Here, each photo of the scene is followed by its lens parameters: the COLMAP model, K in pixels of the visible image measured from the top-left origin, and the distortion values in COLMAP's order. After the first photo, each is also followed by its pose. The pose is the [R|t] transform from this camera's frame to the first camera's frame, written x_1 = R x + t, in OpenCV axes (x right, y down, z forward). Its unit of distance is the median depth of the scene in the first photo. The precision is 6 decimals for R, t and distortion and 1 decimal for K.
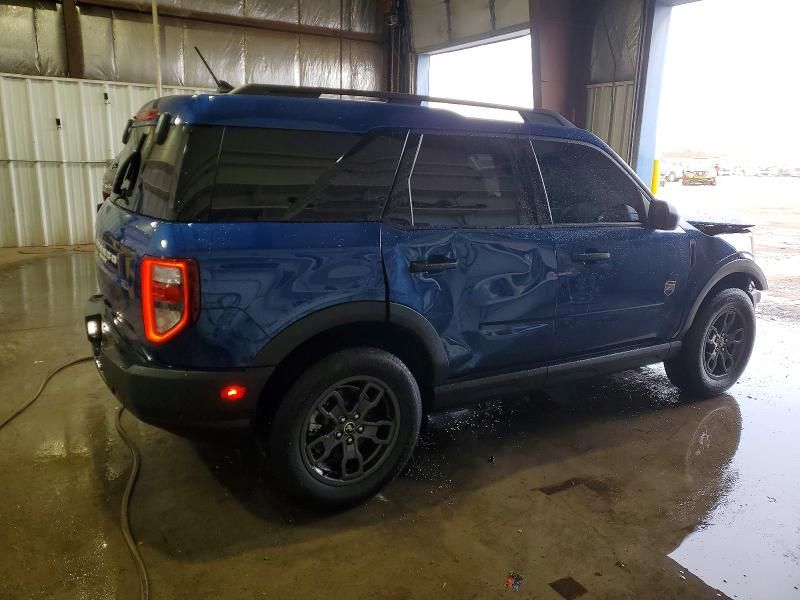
lens RADIAL K [[631.2, 0, 400.0], [0, 631.2, 300.0], [0, 0, 1]] dist [0.012360, 0.004090]
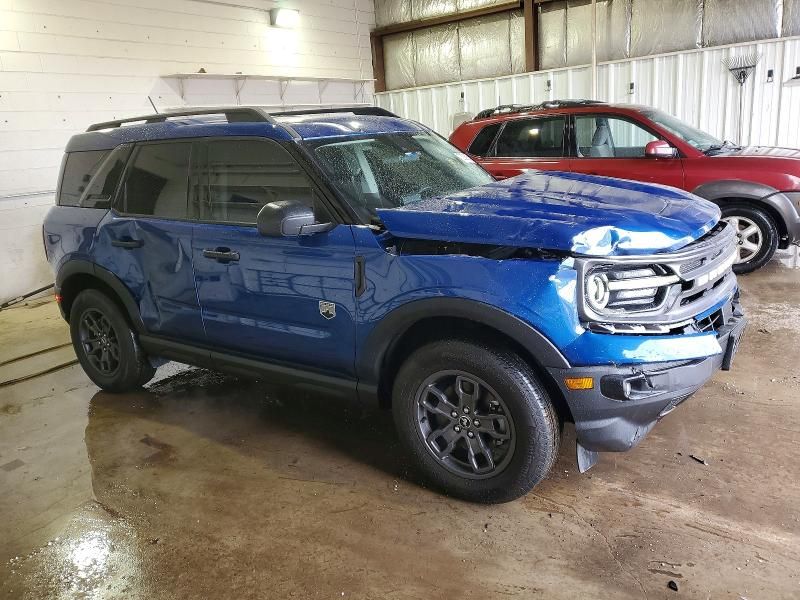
lens RADIAL K [[631.2, 0, 400.0], [0, 631.2, 300.0], [0, 0, 1]] dist [0.012360, 0.004090]
pose [[0.370575, 0.180573, -0.911080, 1.046268], [-0.128445, 0.981458, 0.142277, -0.138472], [0.919878, 0.064300, 0.386897, 0.687035]]
